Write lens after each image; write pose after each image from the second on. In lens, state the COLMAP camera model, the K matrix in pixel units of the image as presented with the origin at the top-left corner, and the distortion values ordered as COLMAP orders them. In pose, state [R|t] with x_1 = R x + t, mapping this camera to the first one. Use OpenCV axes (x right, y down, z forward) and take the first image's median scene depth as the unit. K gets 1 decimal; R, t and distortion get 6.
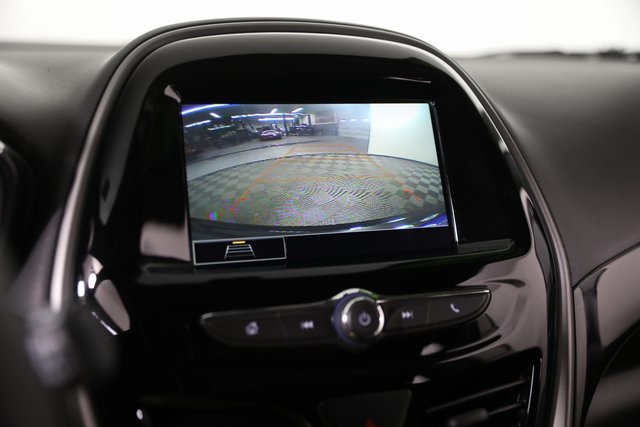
lens RADIAL K [[592.7, 0, 318.1], [0, 592.7, 215.6], [0, 0, 1]] dist [0.047757, 0.000000]
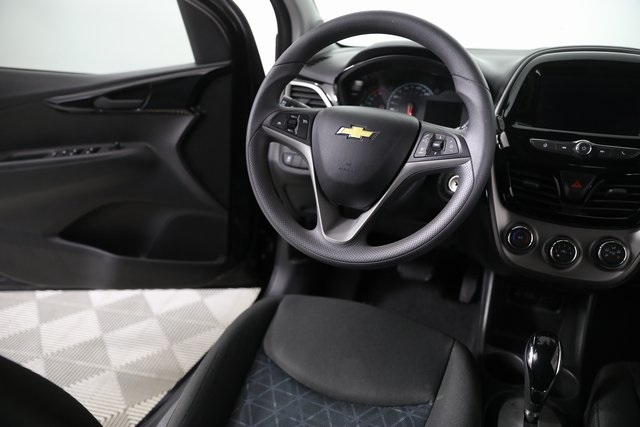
lens RADIAL K [[438.8, 0, 316.6], [0, 438.8, 211.9], [0, 0, 1]] dist [-0.100820, 0.065887]
pose [[0.745470, 0.234379, -0.623972, 0.458871], [-0.175106, 0.972120, 0.155950, 0.360540], [0.643127, -0.006995, 0.765727, -1.467440]]
